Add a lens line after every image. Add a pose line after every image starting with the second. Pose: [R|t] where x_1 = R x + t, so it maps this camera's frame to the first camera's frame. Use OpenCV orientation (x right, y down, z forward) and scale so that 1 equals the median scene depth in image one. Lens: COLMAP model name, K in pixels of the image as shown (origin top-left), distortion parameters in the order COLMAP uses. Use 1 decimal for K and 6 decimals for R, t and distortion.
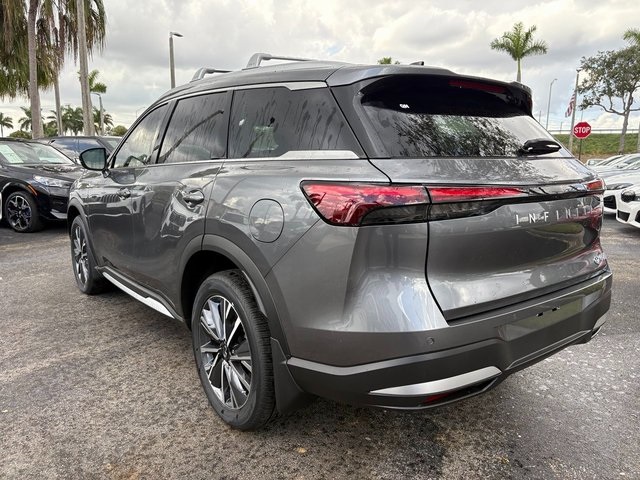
lens RADIAL K [[475.7, 0, 320.0], [0, 475.7, 240.0], [0, 0, 1]] dist [0.009658, -0.003462]
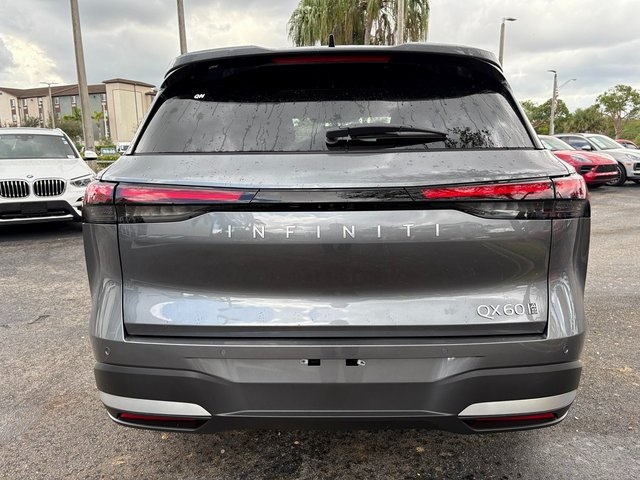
lens RADIAL K [[475.7, 0, 320.0], [0, 475.7, 240.0], [0, 0, 1]] dist [0.009658, -0.003462]
pose [[0.766814, 0.111418, -0.632126, 0.836684], [-0.099669, 0.993543, 0.054214, -0.072087], [0.634084, 0.021431, 0.772967, 0.399668]]
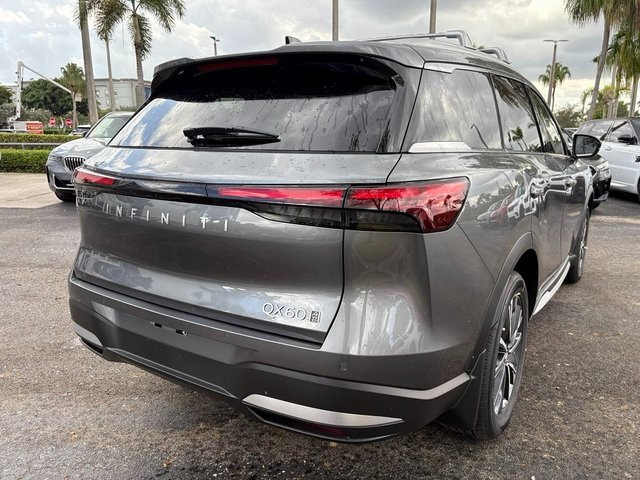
lens RADIAL K [[475.7, 0, 320.0], [0, 475.7, 240.0], [0, 0, 1]] dist [0.009658, -0.003462]
pose [[0.359829, 0.211655, -0.908695, 1.203320], [-0.171168, 0.972375, 0.158707, -0.171520], [0.917183, 0.098432, 0.386117, 0.819288]]
